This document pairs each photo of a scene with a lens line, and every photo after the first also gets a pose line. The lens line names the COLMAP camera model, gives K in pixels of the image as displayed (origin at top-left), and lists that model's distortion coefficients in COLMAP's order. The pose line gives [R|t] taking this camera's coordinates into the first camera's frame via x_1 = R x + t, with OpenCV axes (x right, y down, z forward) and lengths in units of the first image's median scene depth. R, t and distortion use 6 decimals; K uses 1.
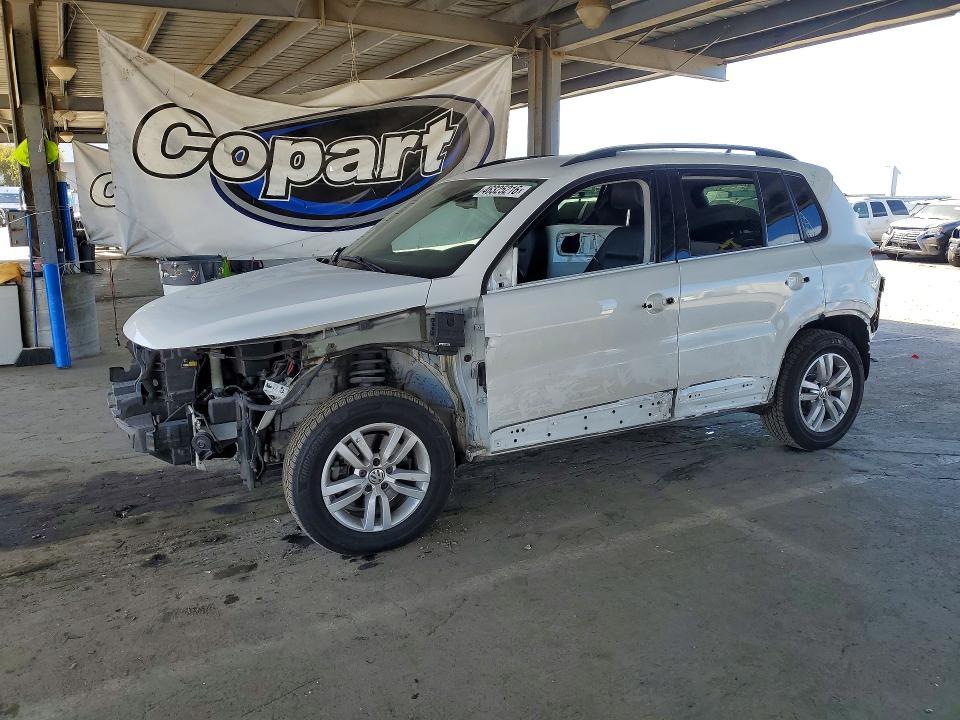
lens RADIAL K [[731.9, 0, 480.0], [0, 731.9, 360.0], [0, 0, 1]] dist [0.004032, 0.005868]
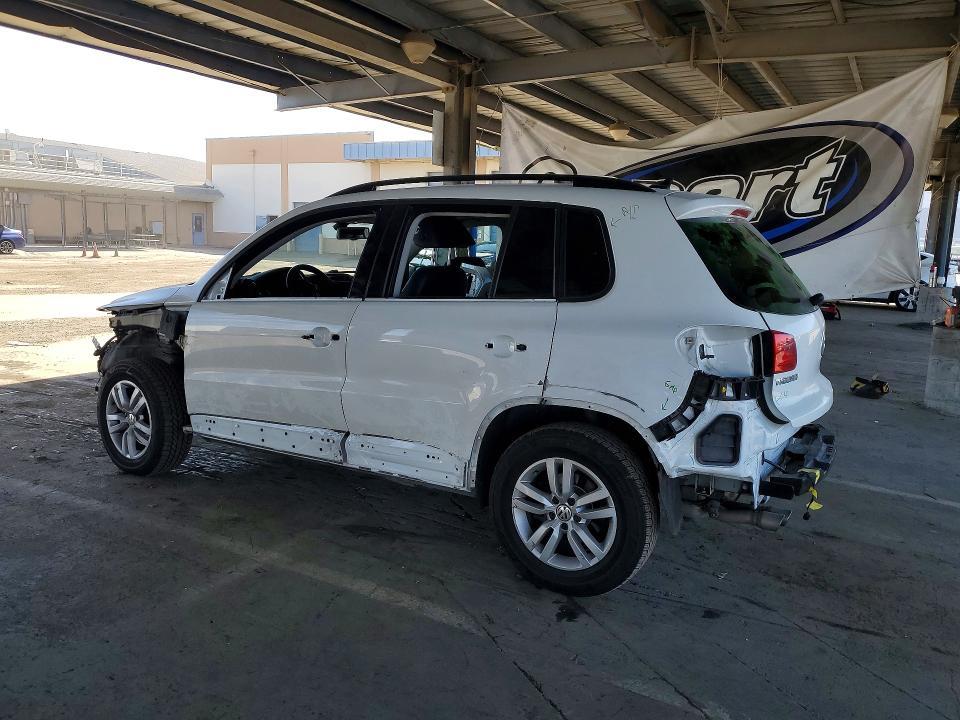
lens RADIAL K [[741.0, 0, 480.0], [0, 741.0, 360.0], [0, 0, 1]] dist [0.005885, -0.002714]
pose [[0.546187, 0.158283, -0.822573, 0.516369], [-0.210072, 0.976487, 0.048412, -0.061127], [0.810894, 0.146358, 0.566595, 0.266211]]
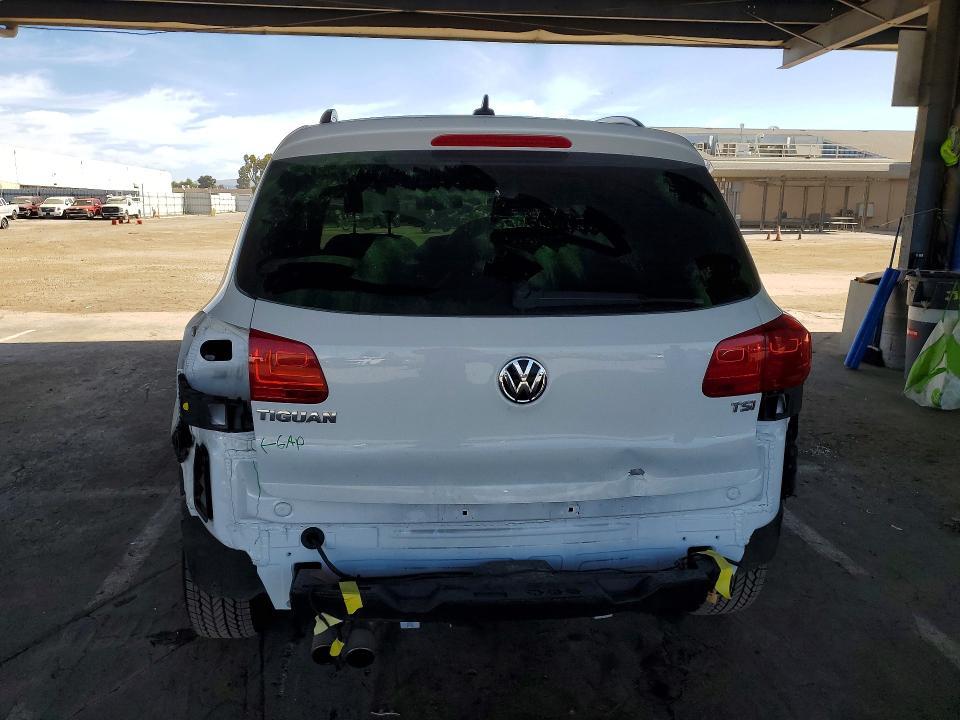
lens RADIAL K [[741.0, 0, 480.0], [0, 741.0, 360.0], [0, 0, 1]] dist [0.005885, -0.002714]
pose [[-0.386873, 0.187858, -0.902795, 0.468653], [-0.191765, 0.941235, 0.278033, -0.154979], [0.901973, 0.280688, -0.328114, 0.720663]]
